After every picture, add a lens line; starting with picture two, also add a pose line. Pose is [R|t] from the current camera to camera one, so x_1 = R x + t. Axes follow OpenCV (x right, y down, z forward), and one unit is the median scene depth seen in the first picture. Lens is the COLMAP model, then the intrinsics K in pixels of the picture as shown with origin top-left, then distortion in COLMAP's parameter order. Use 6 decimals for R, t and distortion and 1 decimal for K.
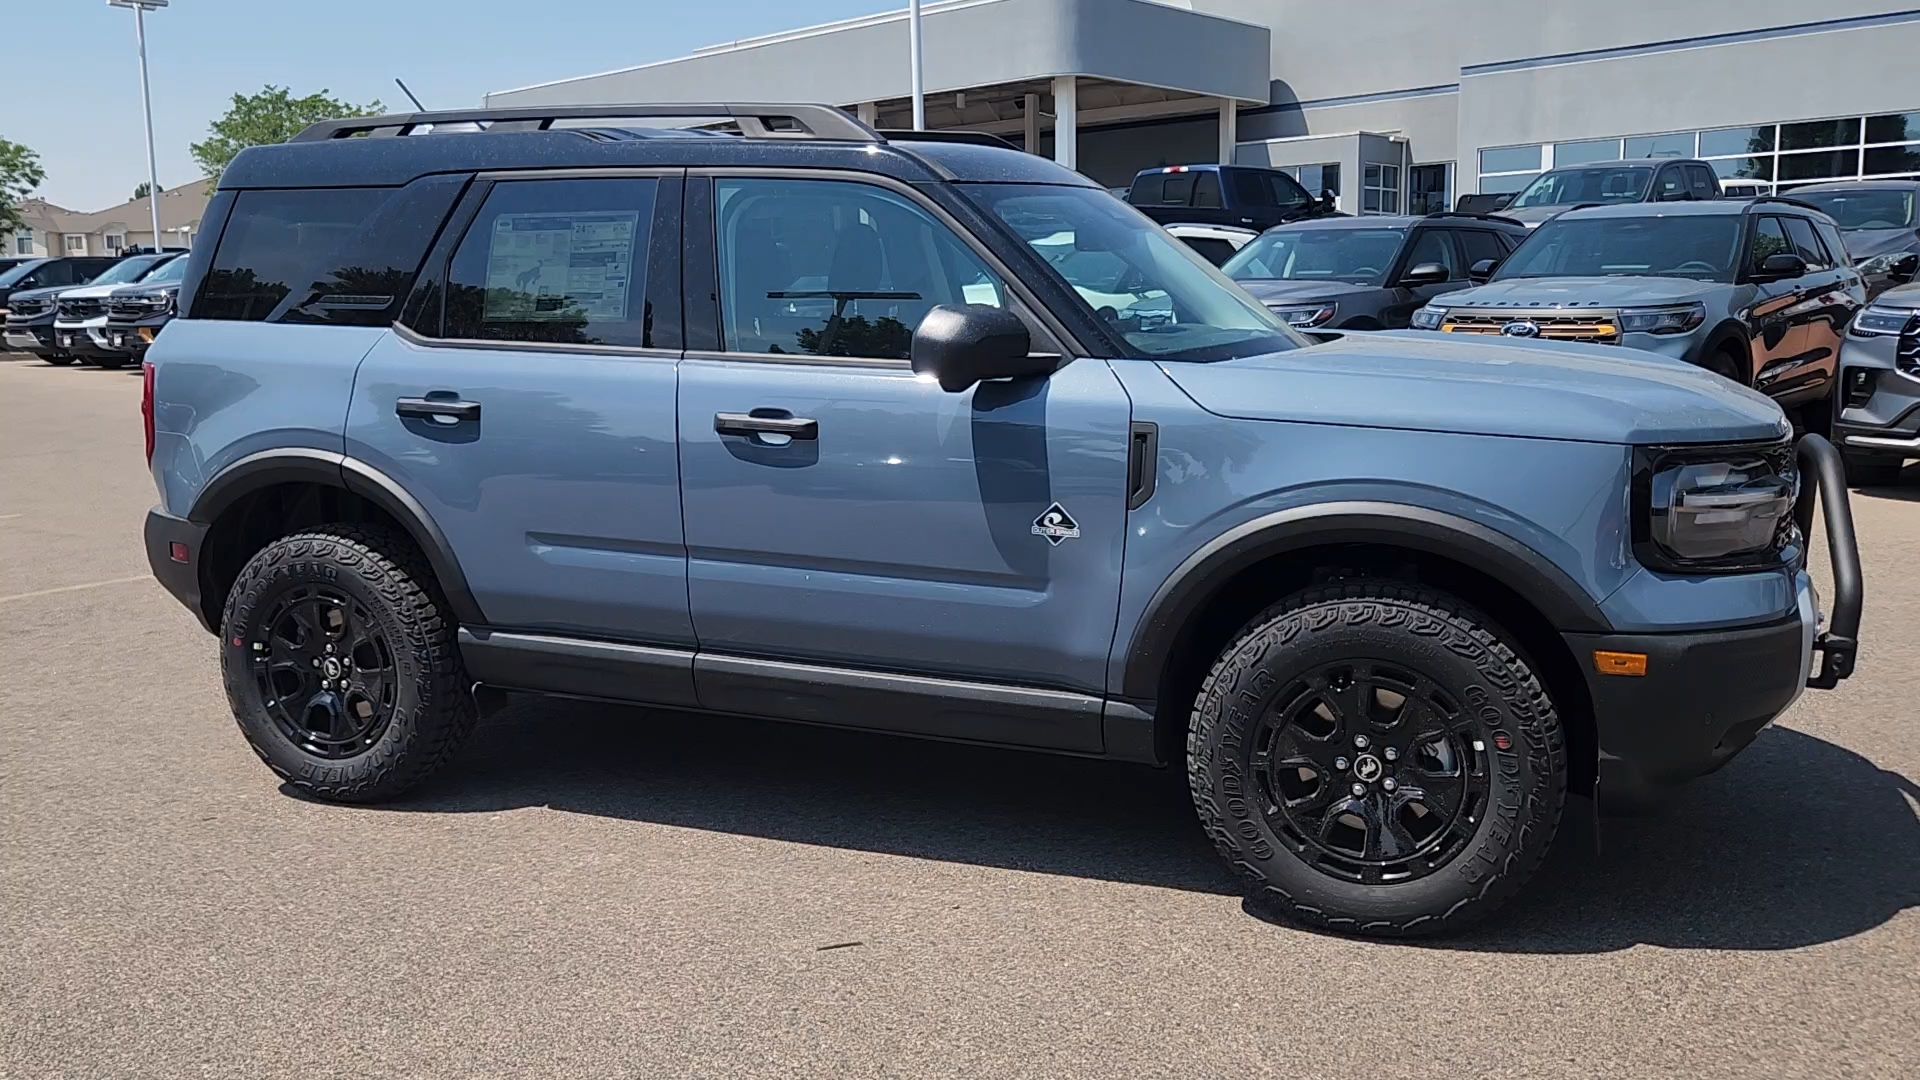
lens RADIAL K [[1629.3, 0, 950.4], [0, 1629.3, 536.8], [0, 0, 1]] dist [0.023658, -0.005675]
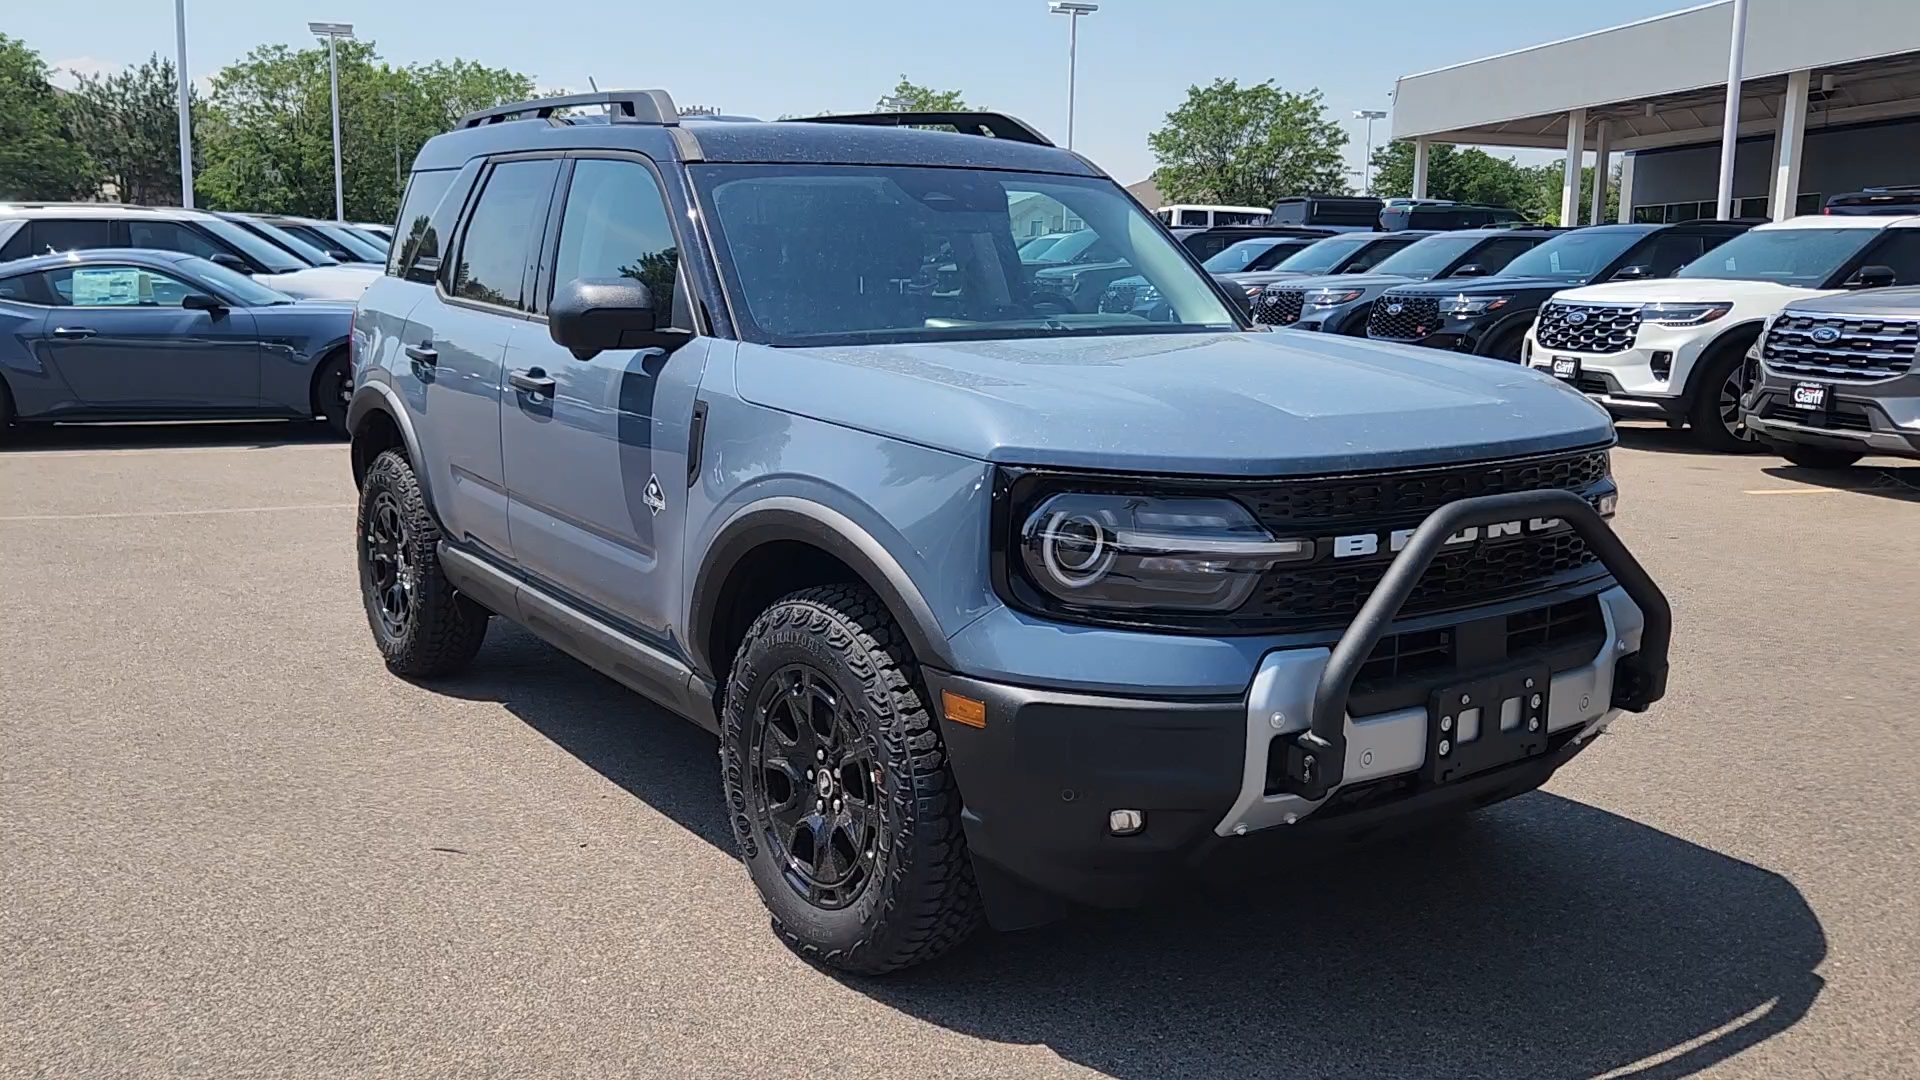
lens RADIAL K [[1629.3, 0, 957.0], [0, 1629.3, 538.6], [0, 0, 1]] dist [0.023658, -0.005675]
pose [[0.839008, 0.117027, -0.531385, 0.680183], [-0.111678, 0.992843, 0.042324, -0.039667], [0.532535, 0.023834, 0.846073, 0.203646]]
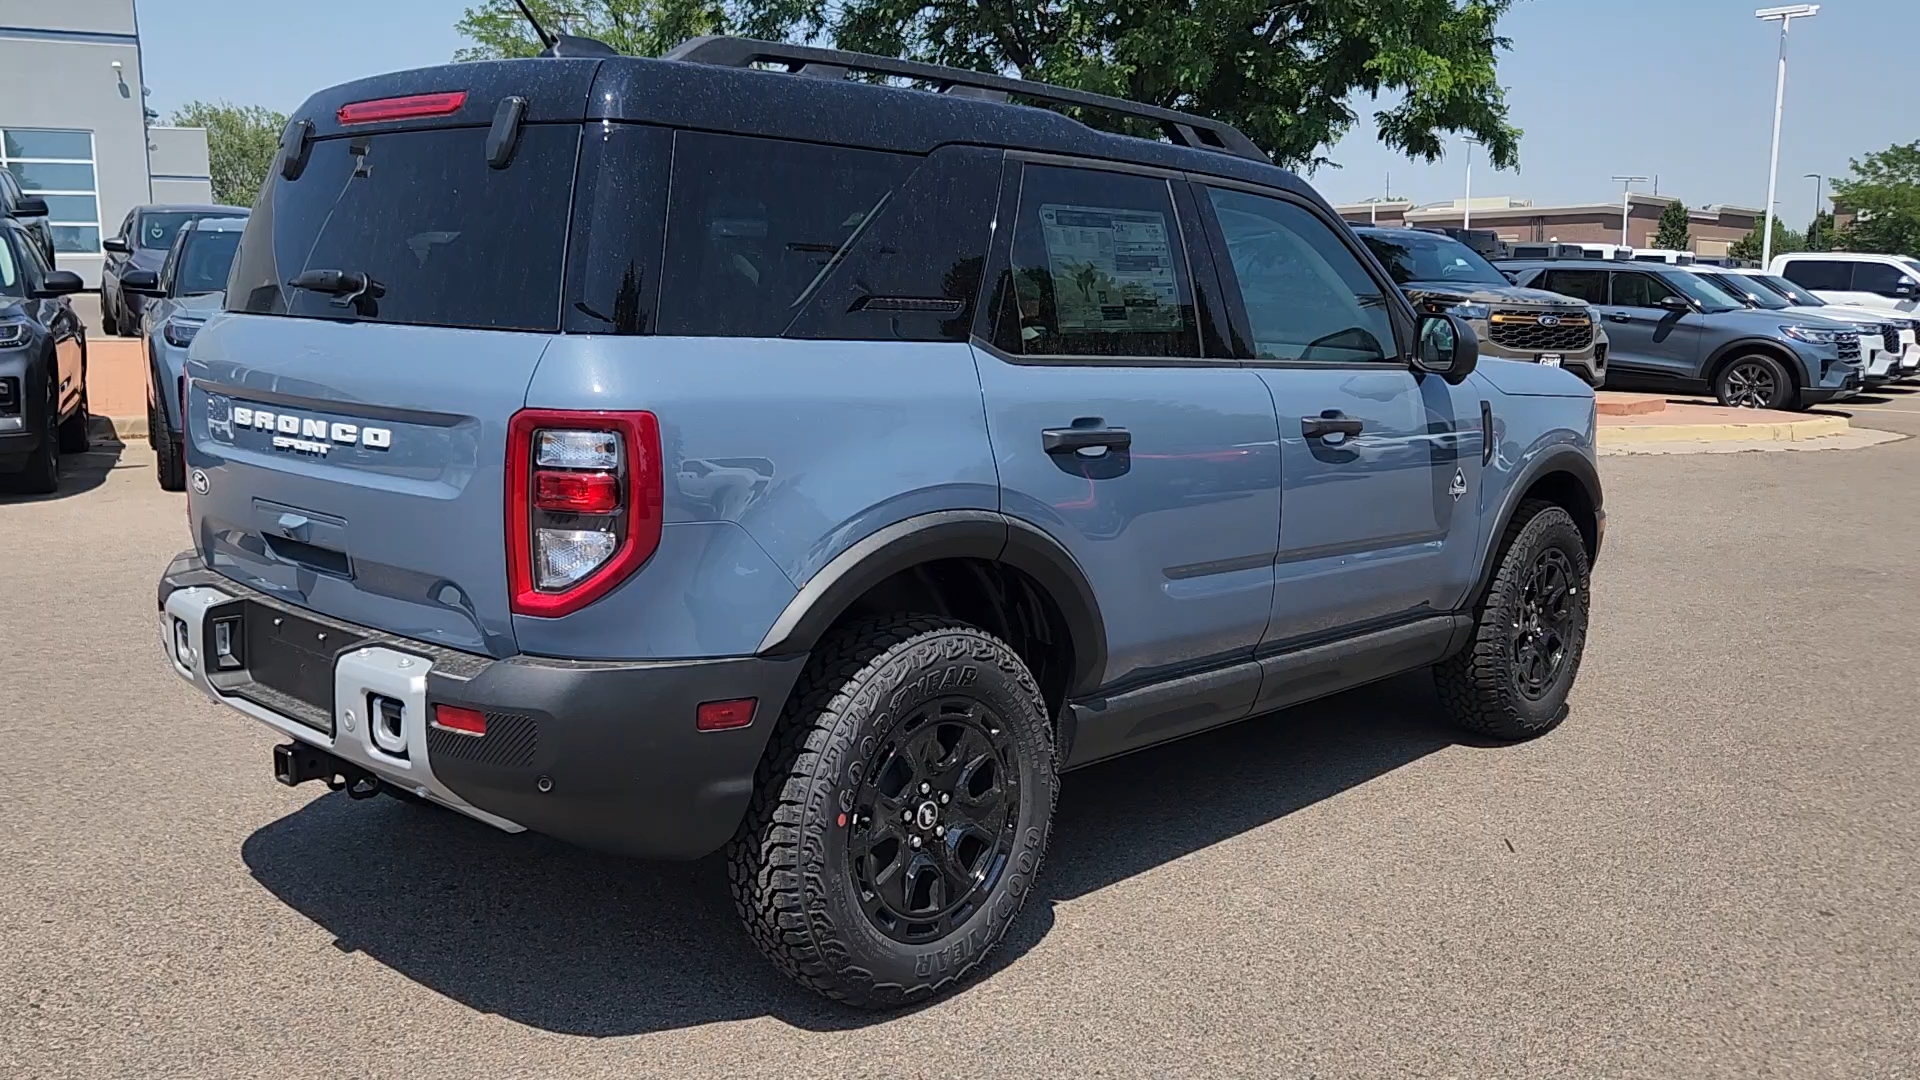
lens RADIAL K [[1629.3, 0, 953.1], [0, 1629.3, 532.4], [0, 0, 1]] dist [0.023658, -0.005675]
pose [[0.368929, -0.118191, 0.921912, -1.121668], [0.130486, 0.988645, 0.074529, -0.104115], [-0.920253, 0.092801, 0.380162, 0.772557]]
